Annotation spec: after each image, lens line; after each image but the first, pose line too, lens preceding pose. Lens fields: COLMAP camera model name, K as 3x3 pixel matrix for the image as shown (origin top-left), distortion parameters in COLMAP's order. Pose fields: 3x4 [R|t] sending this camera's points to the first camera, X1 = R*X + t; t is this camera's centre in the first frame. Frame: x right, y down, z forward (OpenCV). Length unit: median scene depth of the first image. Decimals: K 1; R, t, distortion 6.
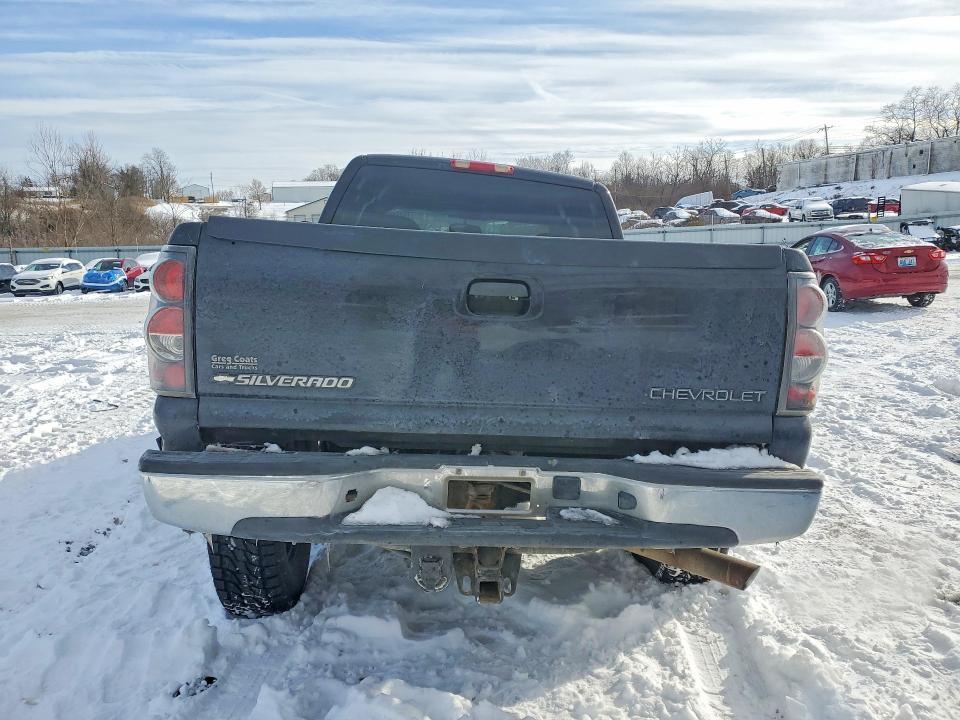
lens RADIAL K [[747.1, 0, 483.2], [0, 747.1, 363.0], [0, 0, 1]] dist [-0.013166, -0.000233]
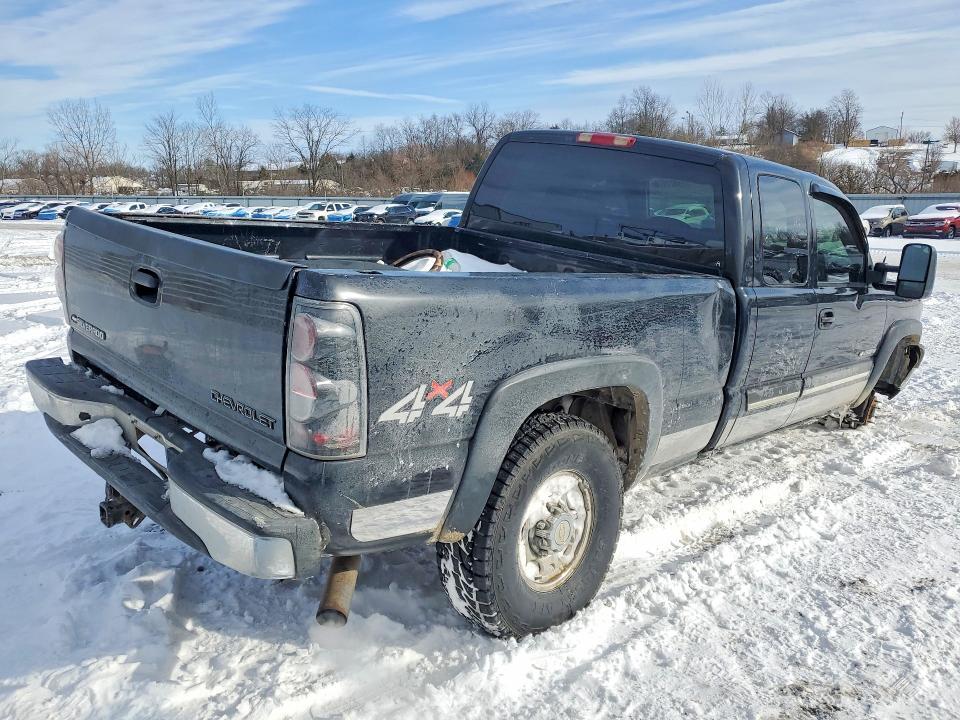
lens RADIAL K [[747.1, 0, 481.4], [0, 747.1, 353.2], [0, 0, 1]] dist [-0.013166, -0.000233]
pose [[0.589369, 0.189048, -0.785433, 0.113580], [-0.137920, 0.981507, 0.132749, -0.018867], [0.796004, 0.030089, 0.604543, 0.060397]]
